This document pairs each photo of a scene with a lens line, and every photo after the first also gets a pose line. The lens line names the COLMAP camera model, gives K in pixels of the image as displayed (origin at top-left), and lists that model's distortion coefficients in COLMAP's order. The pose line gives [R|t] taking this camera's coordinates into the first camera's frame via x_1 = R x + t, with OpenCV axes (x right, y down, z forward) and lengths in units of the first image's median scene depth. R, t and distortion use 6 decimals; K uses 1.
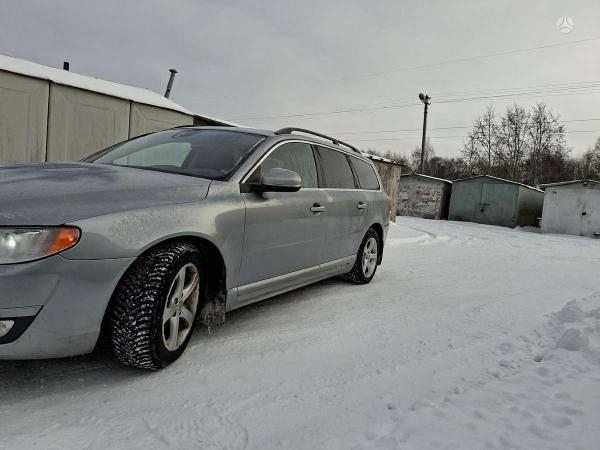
lens RADIAL K [[428.5, 0, 300.0], [0, 428.5, 225.0], [0, 0, 1]] dist [0.048267, -0.004429]
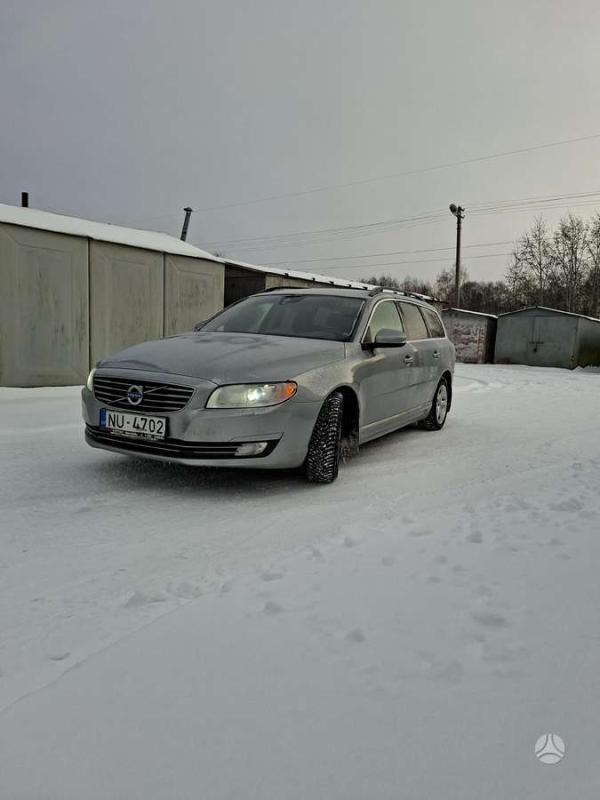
lens RADIAL K [[582.4, 0, 307.8], [0, 582.4, 404.0], [0, 0, 1]] dist [0.082450, -0.100124]
pose [[0.997984, -0.052539, 0.035600, -0.104220], [0.051062, 0.997845, 0.041206, 0.000373], [-0.037688, -0.039305, 0.998516, -0.196908]]
